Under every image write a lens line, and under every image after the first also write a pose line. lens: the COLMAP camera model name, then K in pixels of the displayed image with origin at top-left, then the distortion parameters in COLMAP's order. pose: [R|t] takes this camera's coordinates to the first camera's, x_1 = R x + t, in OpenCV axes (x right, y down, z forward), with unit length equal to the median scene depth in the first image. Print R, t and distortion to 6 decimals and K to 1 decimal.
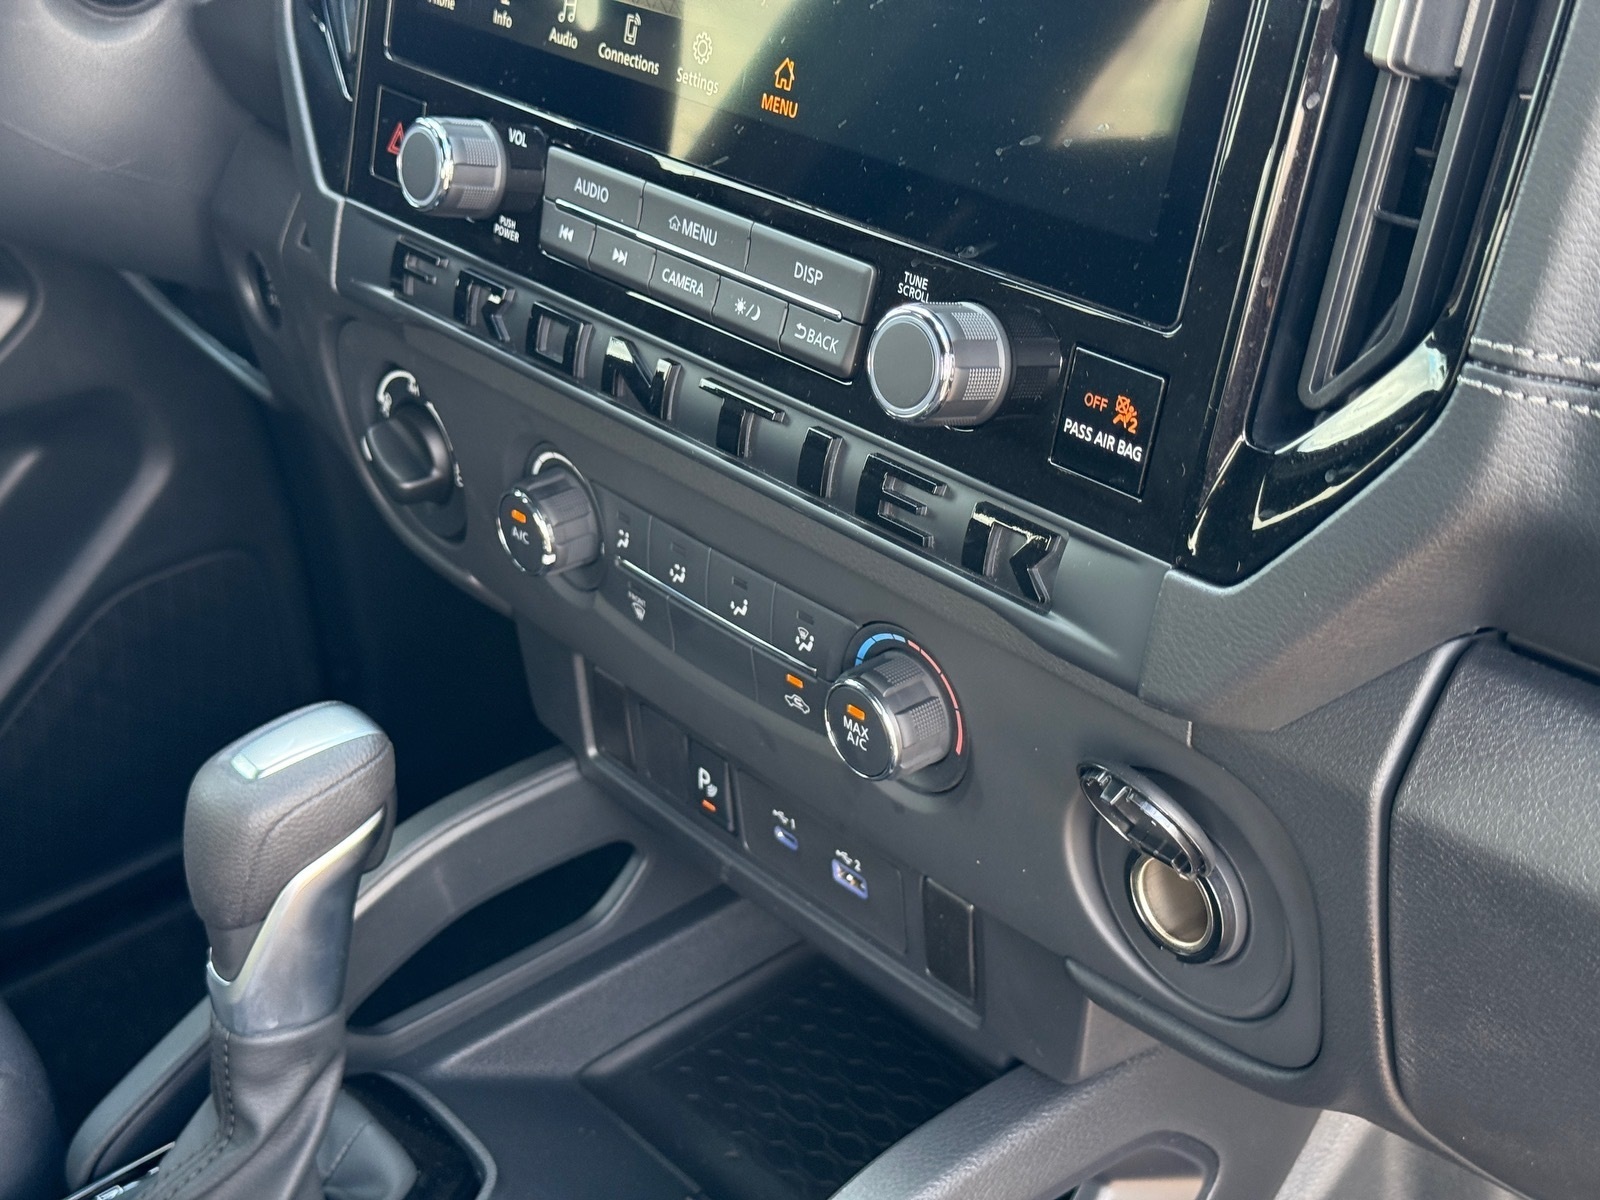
lens RADIAL K [[2261.7, 0, 800.5], [0, 2261.7, 612.6], [0, 0, 1]] dist [0.116799, 0.000000]
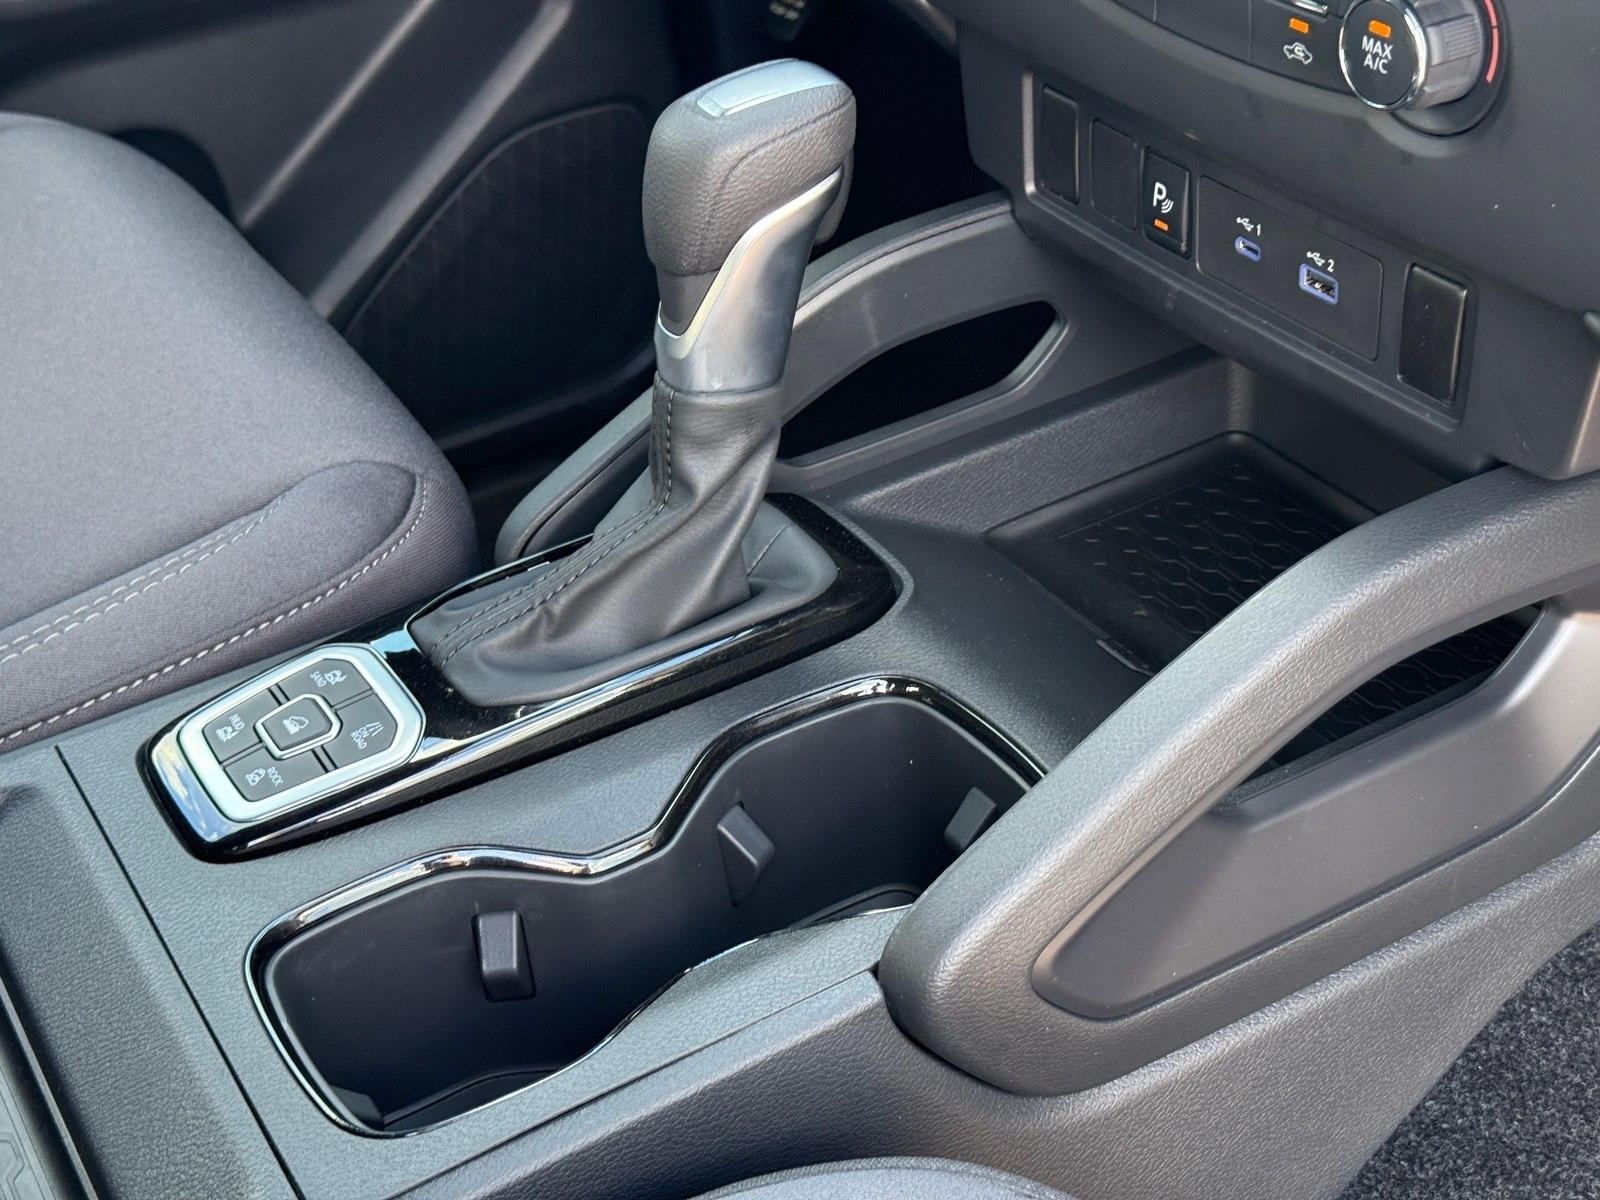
lens RADIAL K [[2261.7, 0, 798.6], [0, 2261.7, 602.0], [0, 0, 1]] dist [0.116799, 0.000000]
pose [[0.988918, 0.079618, -0.125312, -0.065688], [-0.067395, 0.992810, 0.098926, 0.177057], [0.132287, -0.089384, 0.987173, 0.021064]]
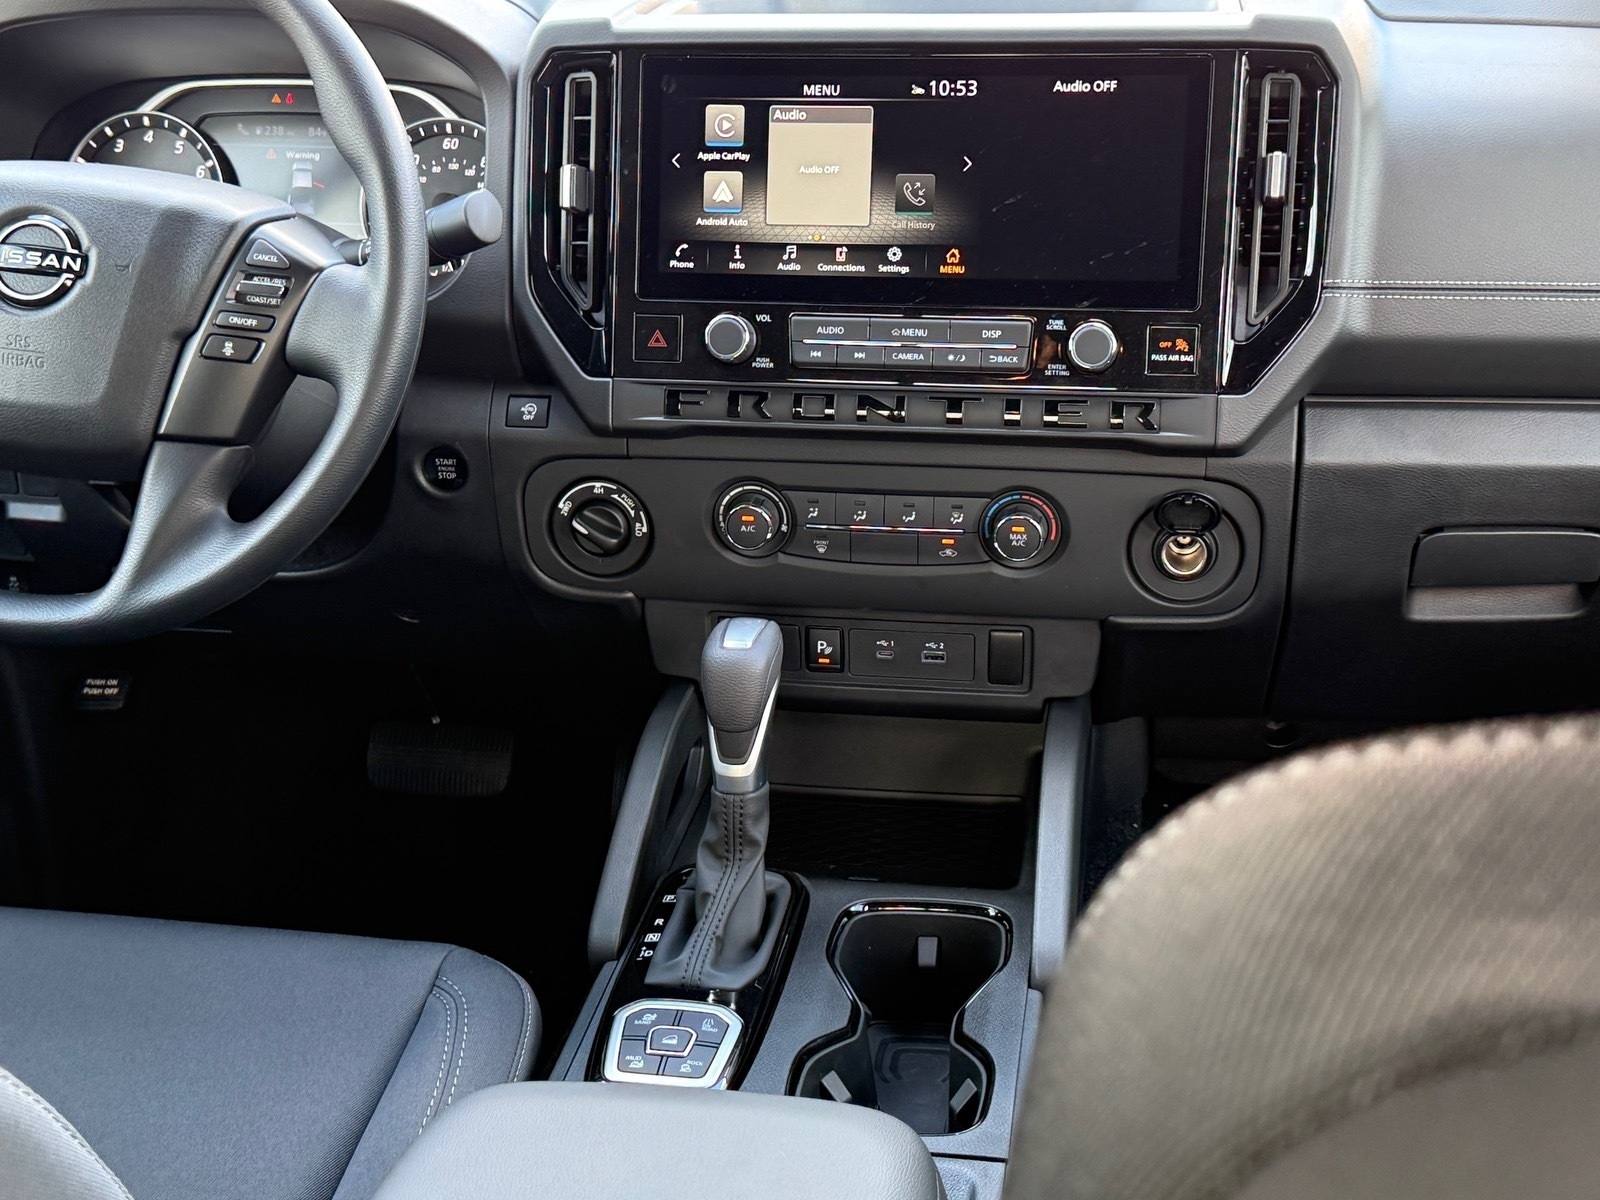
lens RADIAL K [[2021.1, 0, 796.6], [0, 2021.1, 584.6], [0, 0, 1]] dist [0.162821, 0.000000]
pose [[0.756777, -0.192495, 0.624687, -1.245181], [0.296057, 0.952956, -0.065009, 0.143338], [-0.582785, 0.234140, 0.778164, -0.371619]]
